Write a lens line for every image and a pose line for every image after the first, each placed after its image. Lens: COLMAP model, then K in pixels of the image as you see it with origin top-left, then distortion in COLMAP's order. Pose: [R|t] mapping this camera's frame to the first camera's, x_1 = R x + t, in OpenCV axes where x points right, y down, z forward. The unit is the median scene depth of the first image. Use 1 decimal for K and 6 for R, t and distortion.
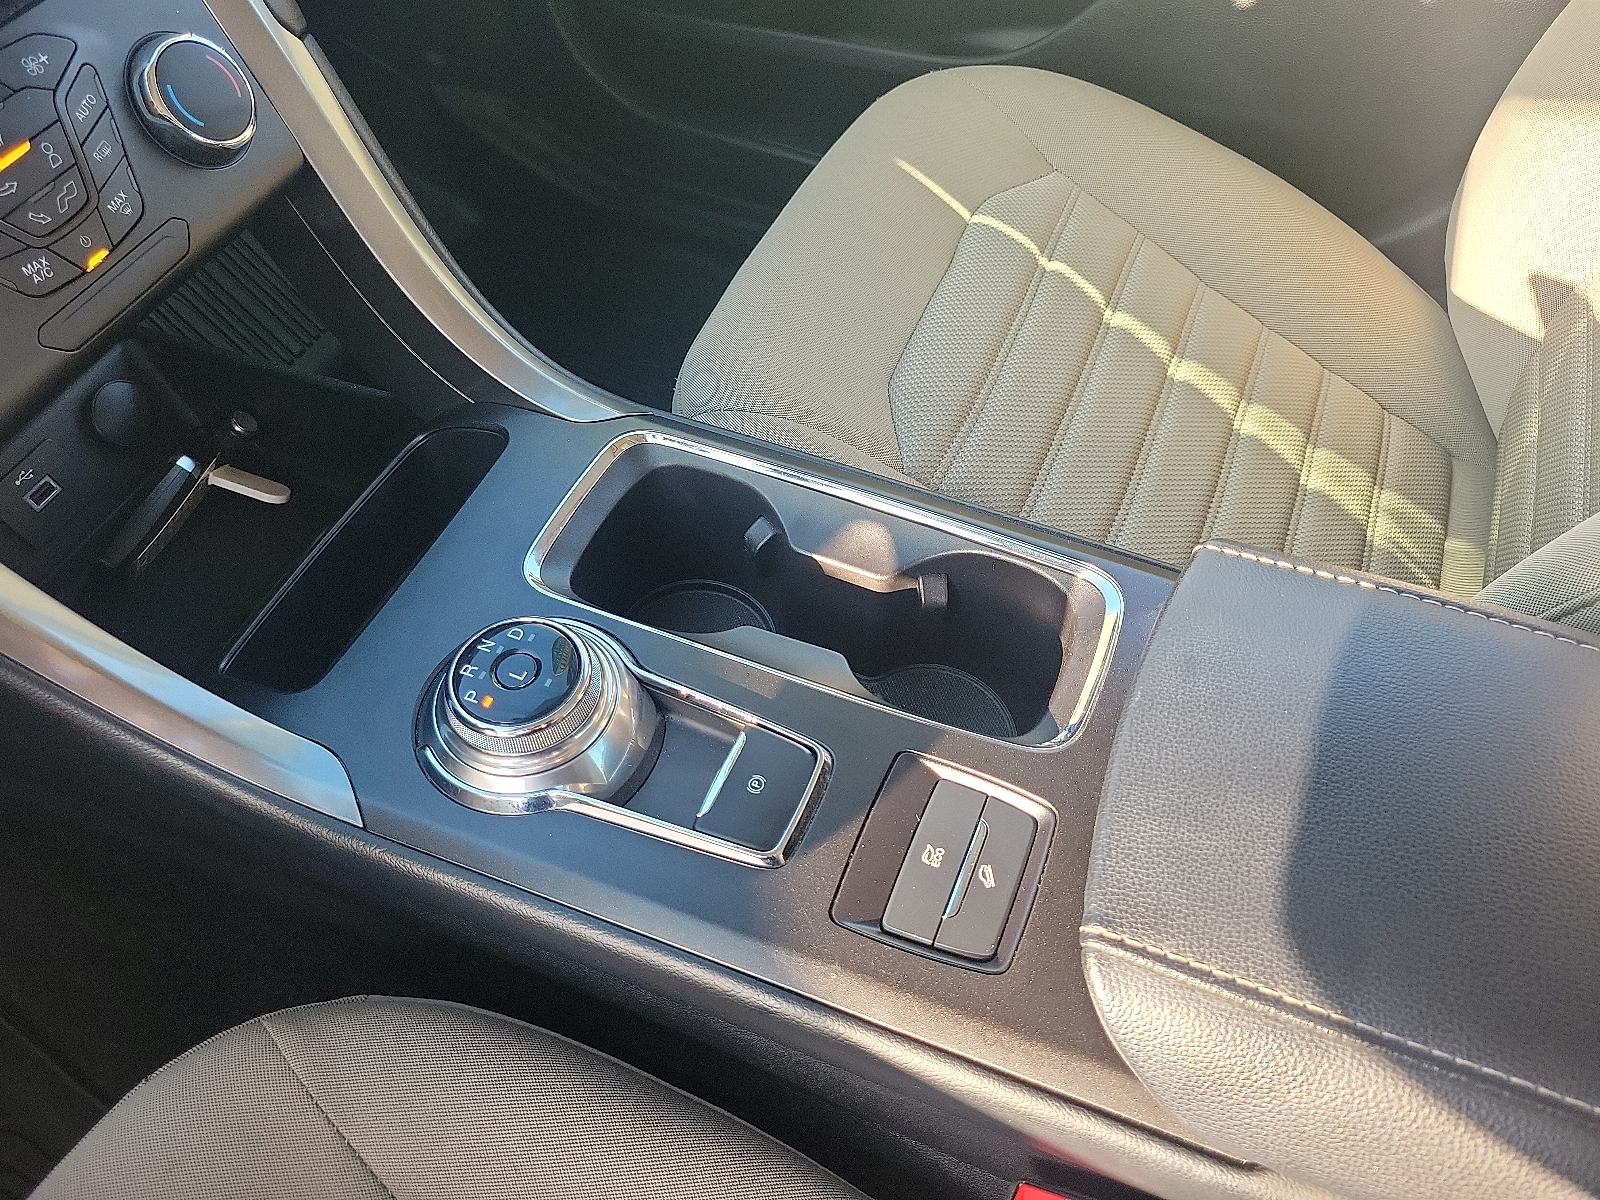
lens RADIAL K [[1227.2, 0, 794.2], [0, 1227.2, 626.5], [0, 0, 1]] dist [0.017153, 0.000147]
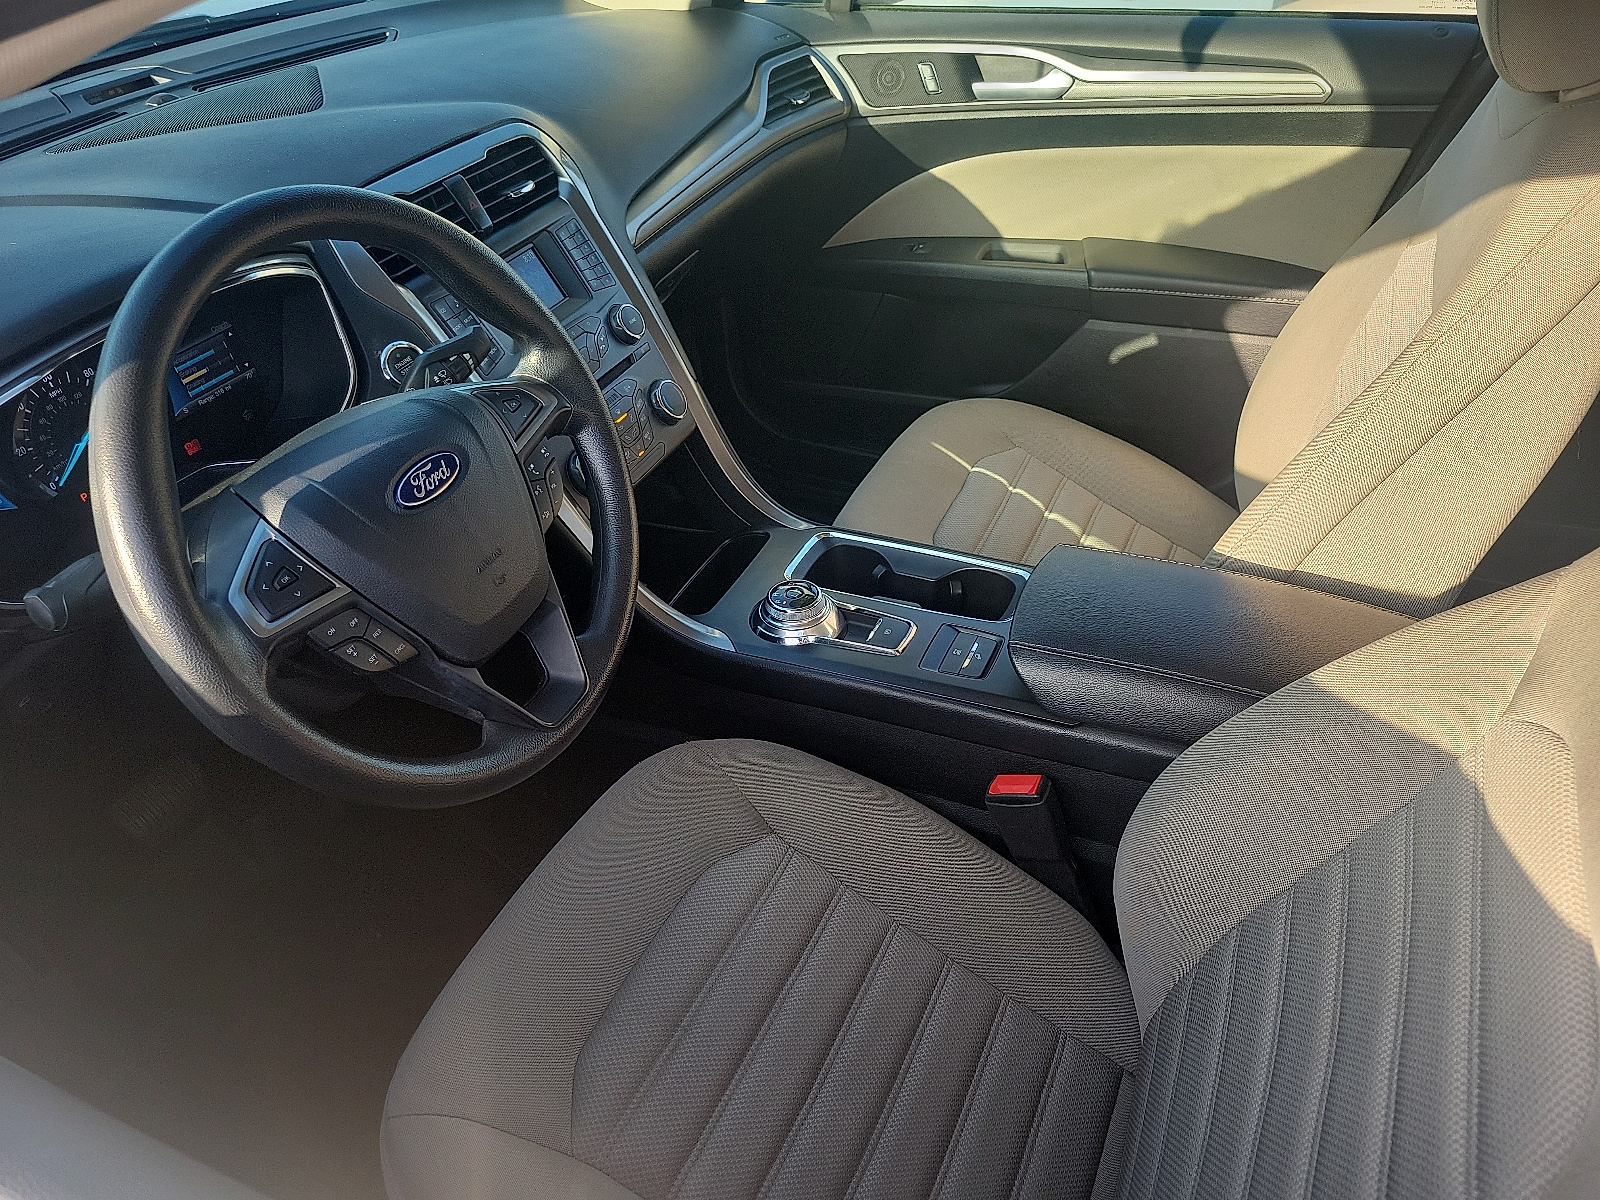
lens RADIAL K [[1198.5, 0, 800.0], [0, 1198.5, 600.0], [0, 0, 1]] dist [0.005010, -0.001584]
pose [[0.999331, -0.015755, -0.033006, -0.118746], [0.005361, 0.955811, -0.293932, 0.724853], [0.036179, 0.293558, 0.955256, -1.301569]]
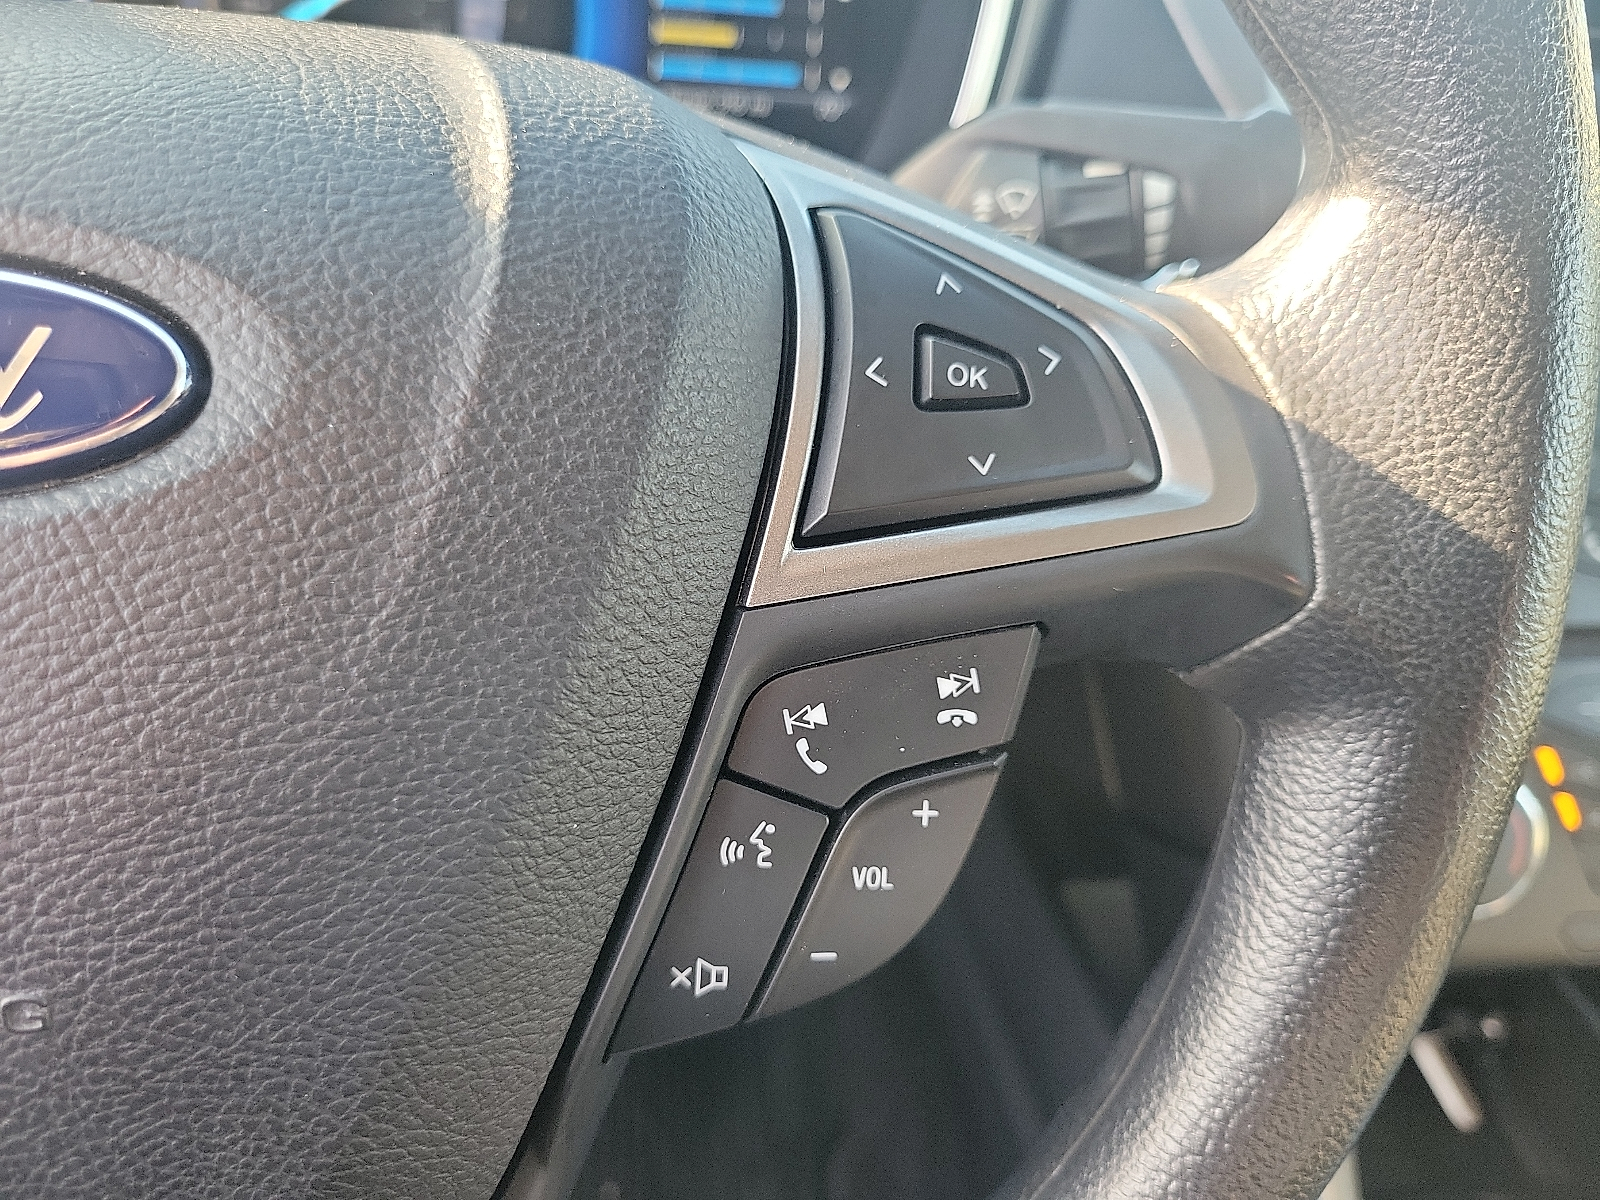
lens RADIAL K [[1227.2, 0, 794.2], [0, 1227.2, 626.5], [0, 0, 1]] dist [0.017153, 0.000147]
pose [[0.507442, 0.548686, -0.664414, -0.366660], [-0.741913, 0.670370, -0.013028, 0.029671], [0.438255, 0.499548, 0.747251, 0.022352]]
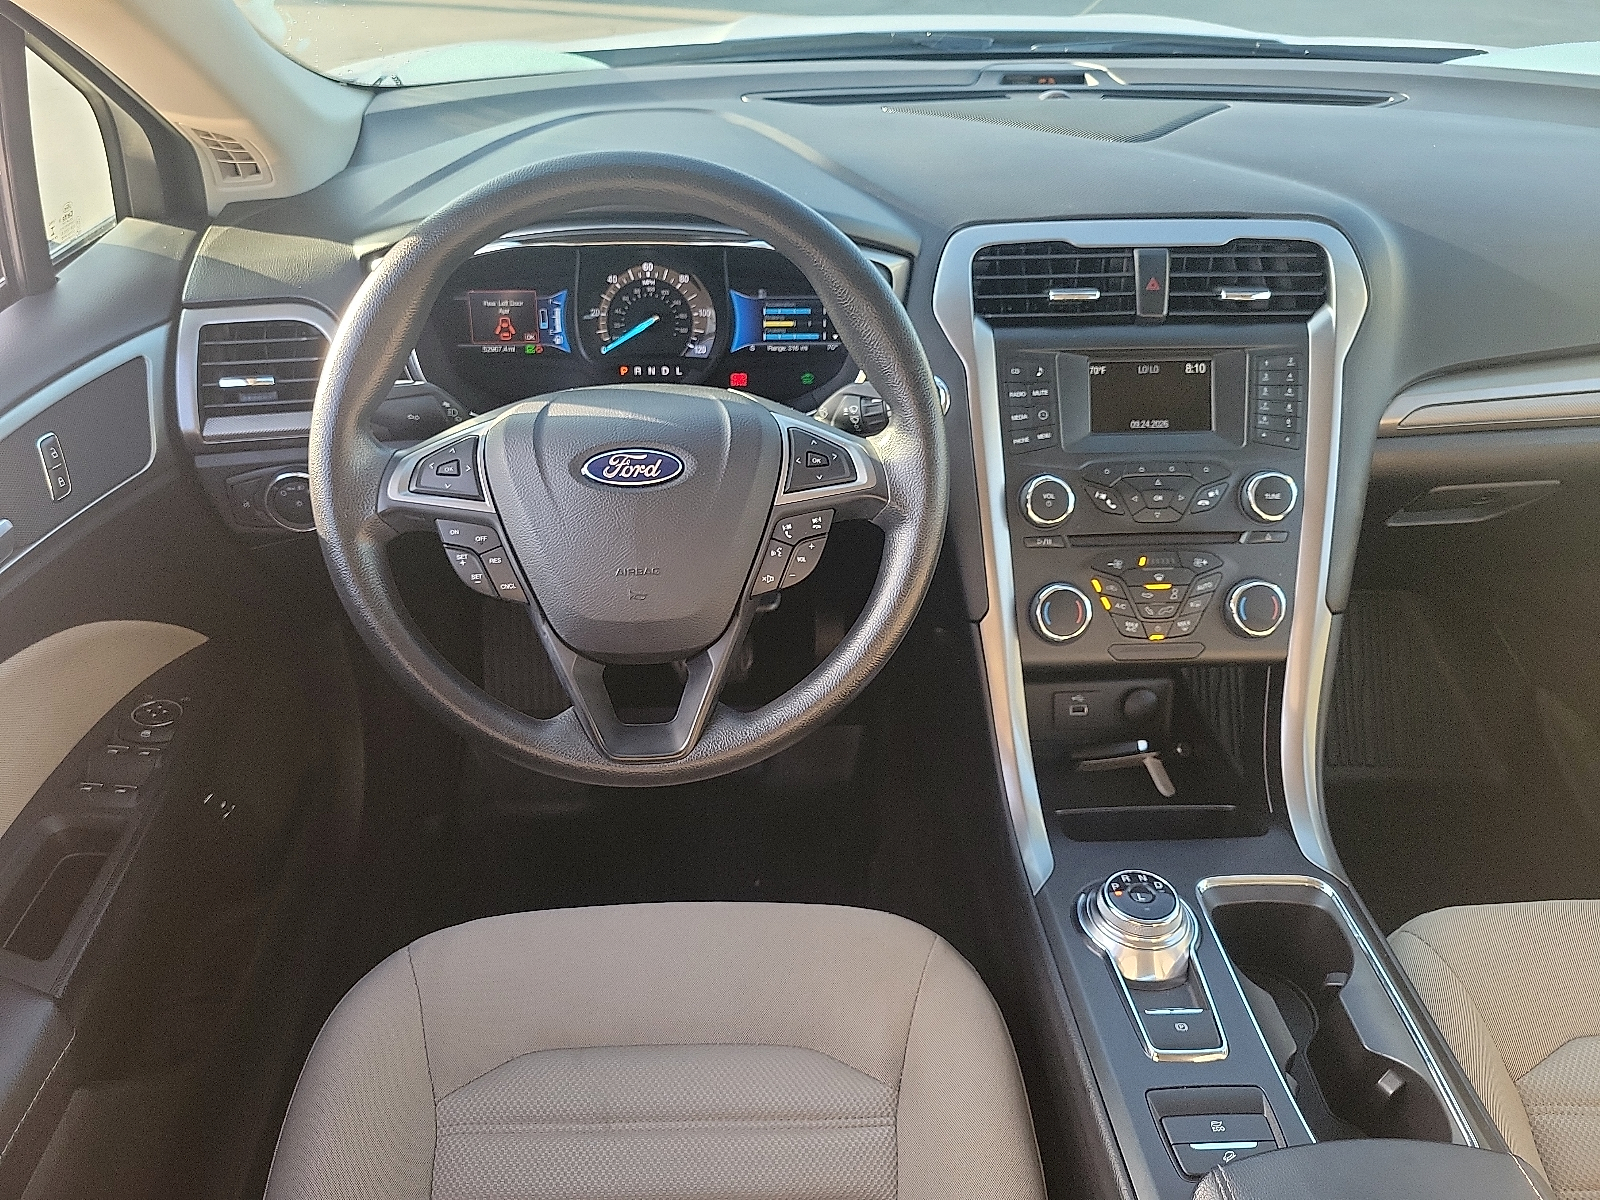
lens RADIAL K [[1227.2, 0, 794.2], [0, 1227.2, 626.5], [0, 0, 1]] dist [0.017153, 0.000147]
pose [[0.439563, 0.509680, -0.739602, 0.678031], [-0.725565, 0.686863, 0.042116, 0.053330], [0.529471, 0.518117, 0.671726, -0.724121]]
